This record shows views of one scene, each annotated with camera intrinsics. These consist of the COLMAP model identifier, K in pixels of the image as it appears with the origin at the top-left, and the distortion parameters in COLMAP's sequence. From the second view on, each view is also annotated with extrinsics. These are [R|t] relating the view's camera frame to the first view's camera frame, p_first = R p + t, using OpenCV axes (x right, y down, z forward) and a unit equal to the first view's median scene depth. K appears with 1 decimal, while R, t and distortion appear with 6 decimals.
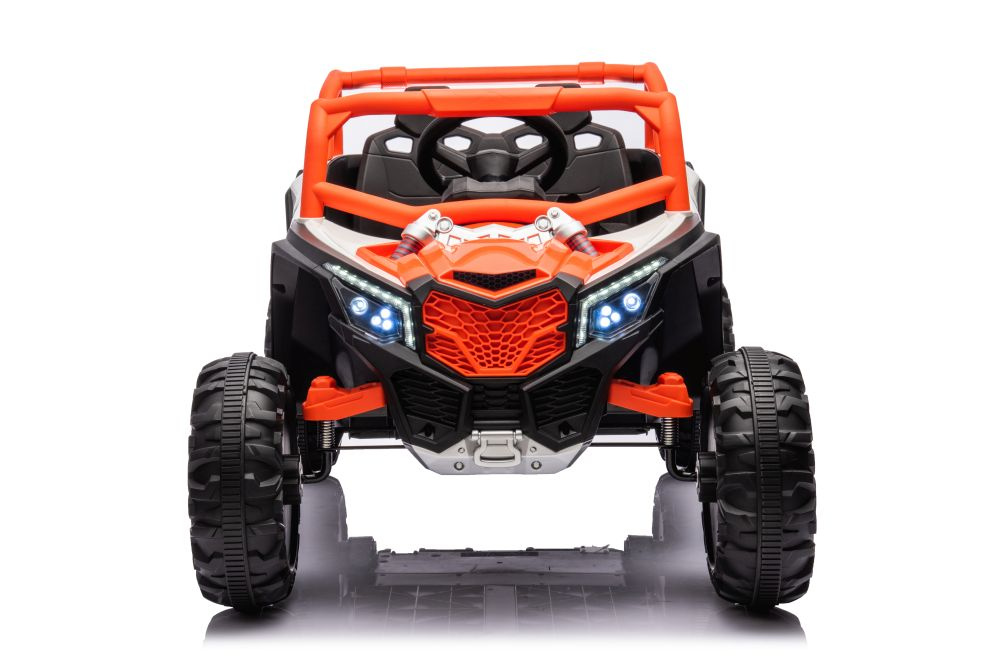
lens RADIAL K [[1691.2, 0, 459.2], [0, 1691.2, 307.6], [0, 0, 1]] dist [0.132248, 0.000000]
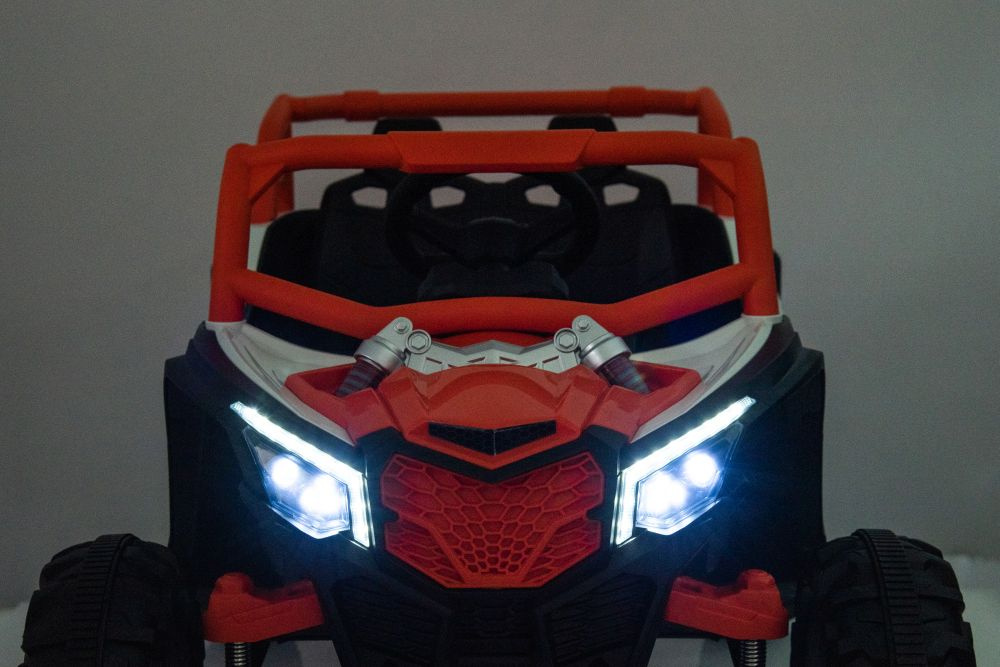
lens RADIAL K [[1783.2, 0, 504.8], [0, 1783.2, 401.7], [0, 0, 1]] dist [0.089890, 0.000000]
pose [[0.999723, 0.004976, 0.023004, 0.009327], [-0.005918, 0.999138, 0.041092, -0.055206], [-0.022780, -0.041217, 0.998891, 0.298523]]
